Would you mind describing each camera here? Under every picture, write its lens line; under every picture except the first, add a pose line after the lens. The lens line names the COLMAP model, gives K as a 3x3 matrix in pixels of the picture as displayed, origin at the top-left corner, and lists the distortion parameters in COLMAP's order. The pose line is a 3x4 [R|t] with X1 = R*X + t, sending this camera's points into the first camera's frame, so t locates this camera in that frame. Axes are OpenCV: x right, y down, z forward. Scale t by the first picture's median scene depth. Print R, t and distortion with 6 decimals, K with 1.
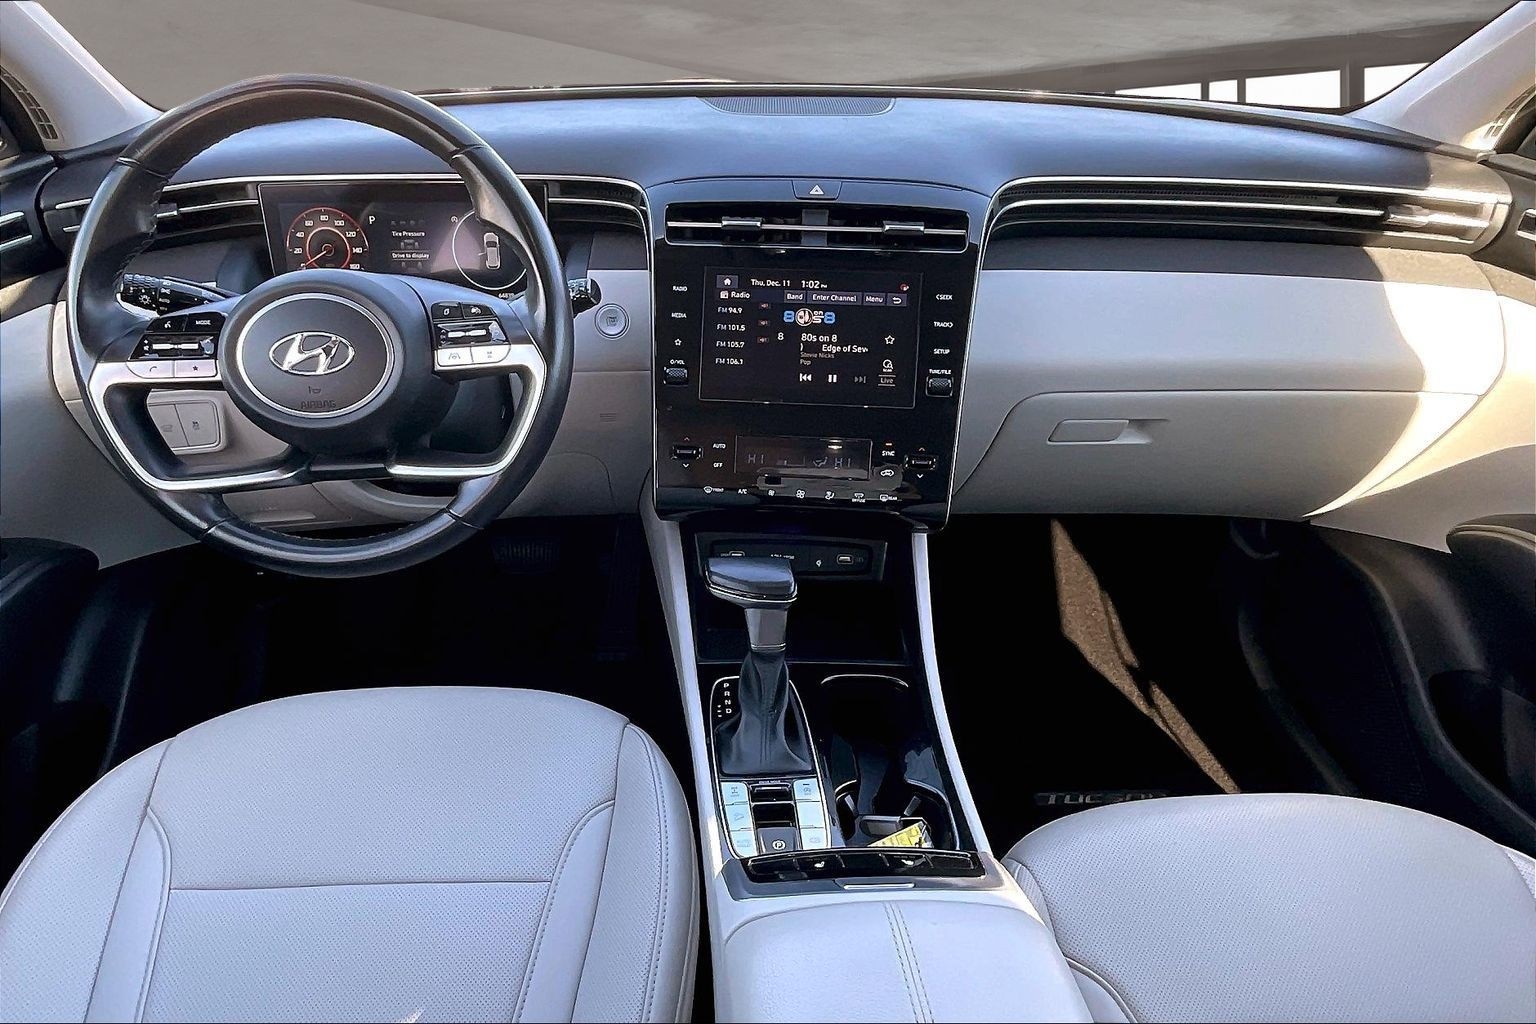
lens RADIAL K [[827.1, 0, 709.9], [0, 827.1, 547.3], [0, 0, 1]] dist [-0.002538, -0.000042]
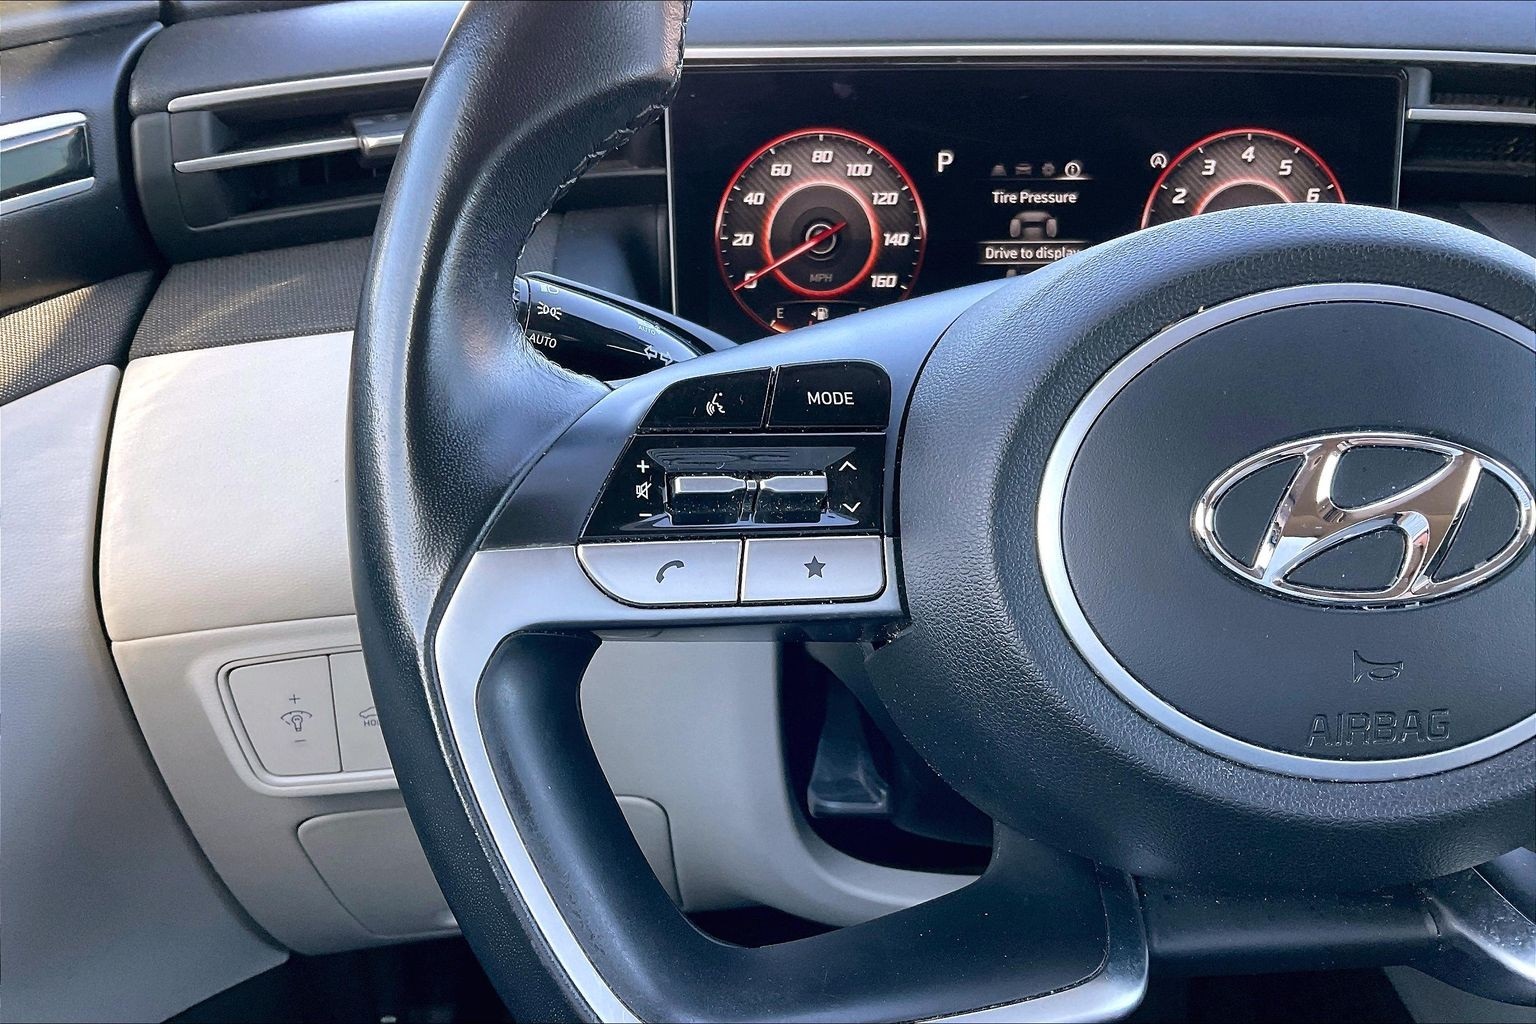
lens RADIAL K [[1251.6, 0, 768.0], [0, 1251.6, 512.0], [0, 0, 1]] dist [0.114043, -0.228004]
pose [[0.999669, 0.003061, -0.025535, -0.507072], [-0.008471, 0.976669, -0.214581, -0.120970], [0.024283, 0.214727, 0.976372, 0.496178]]
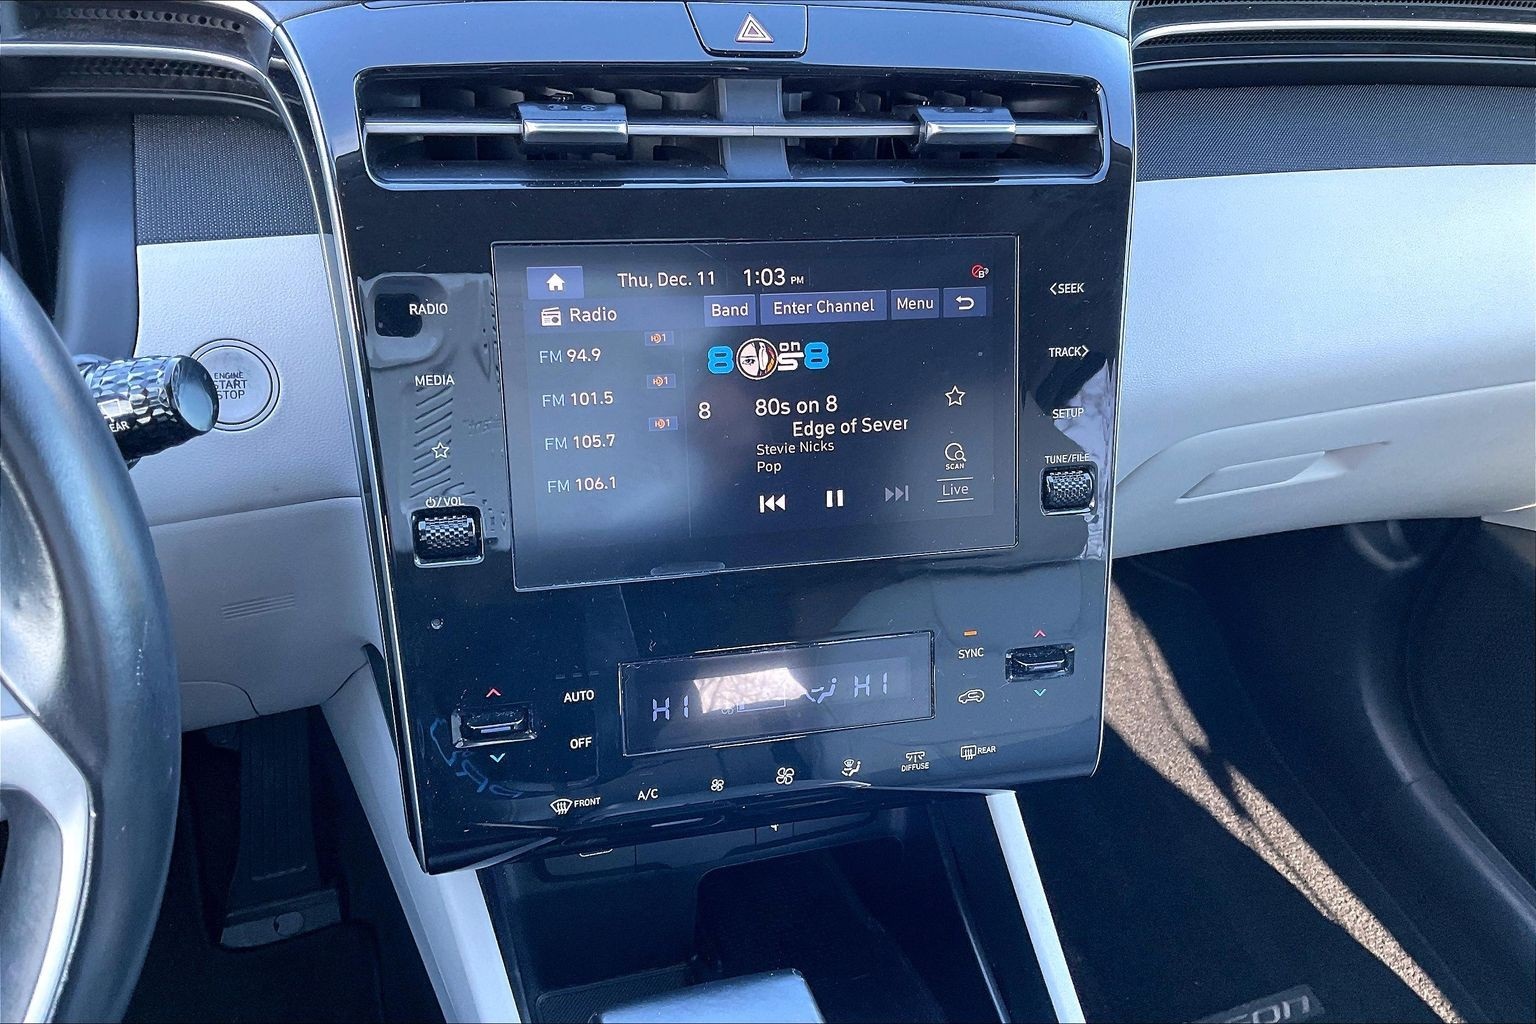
lens RADIAL K [[1251.6, 0, 768.0], [0, 1251.6, 512.0], [0, 0, 1]] dist [0.114043, -0.228004]
pose [[0.944751, -0.128050, 0.301744, -0.074963], [0.102960, 0.989875, 0.097704, -0.262893], [-0.311199, -0.061238, 0.948370, 0.411686]]
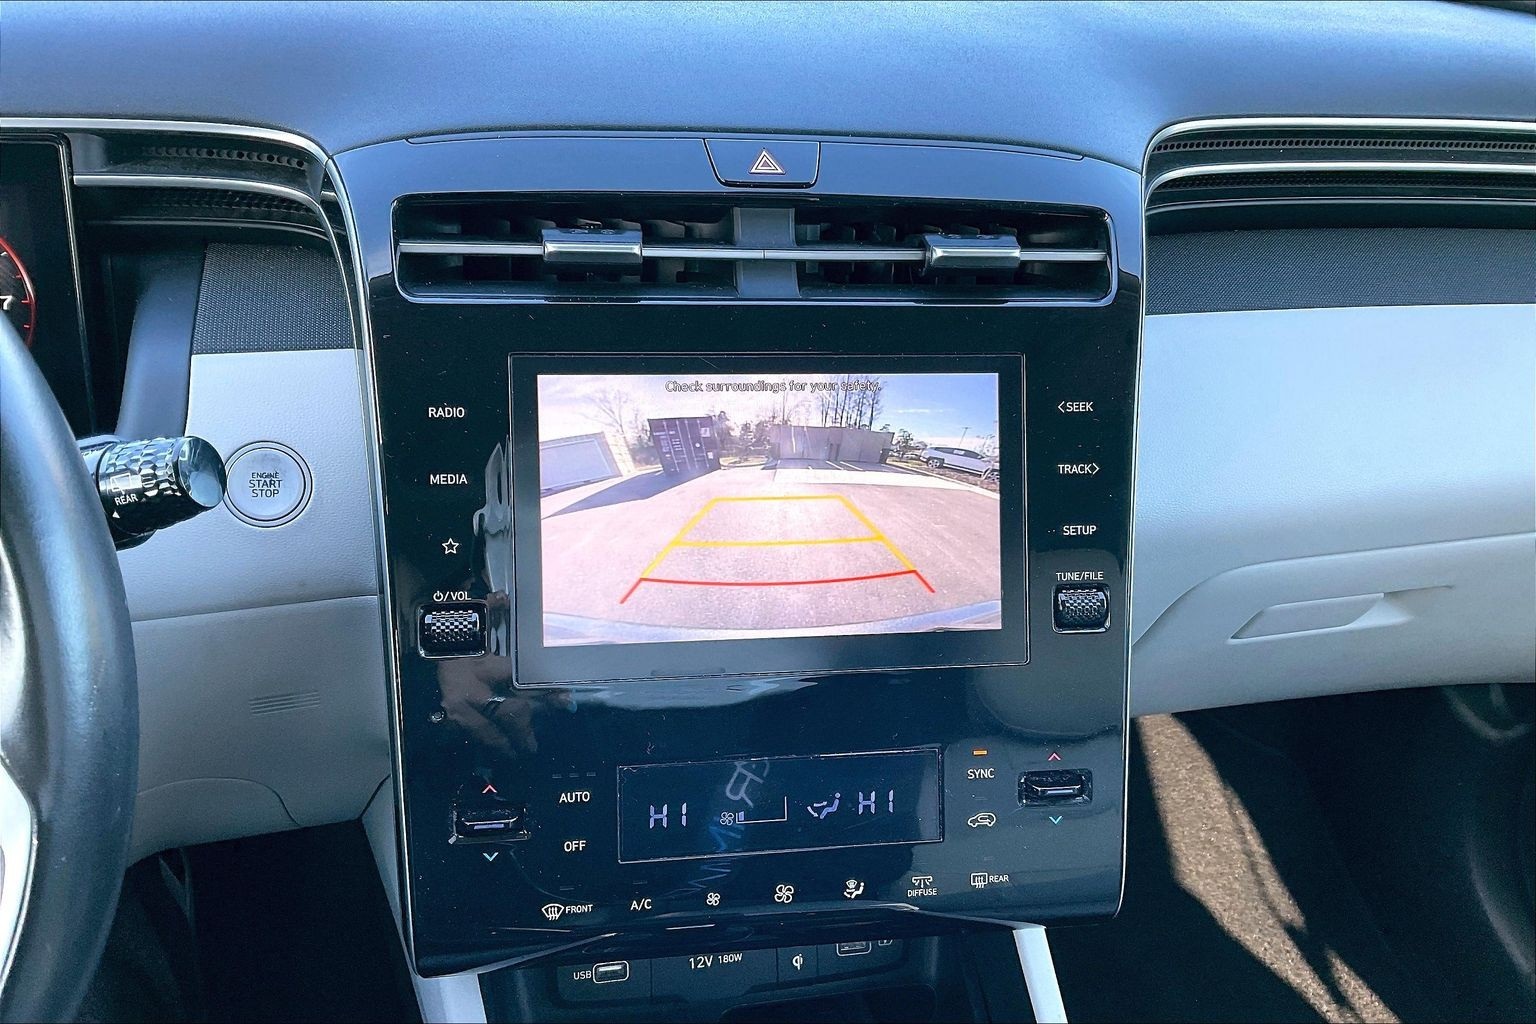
lens RADIAL K [[1251.6, 0, 768.0], [0, 1251.6, 512.0], [0, 0, 1]] dist [0.114043, -0.228004]
pose [[0.971695, -0.069146, 0.225892, -0.026408], [0.081901, 0.995504, -0.047580, -0.225284], [-0.221586, 0.064734, 0.972990, 0.388509]]
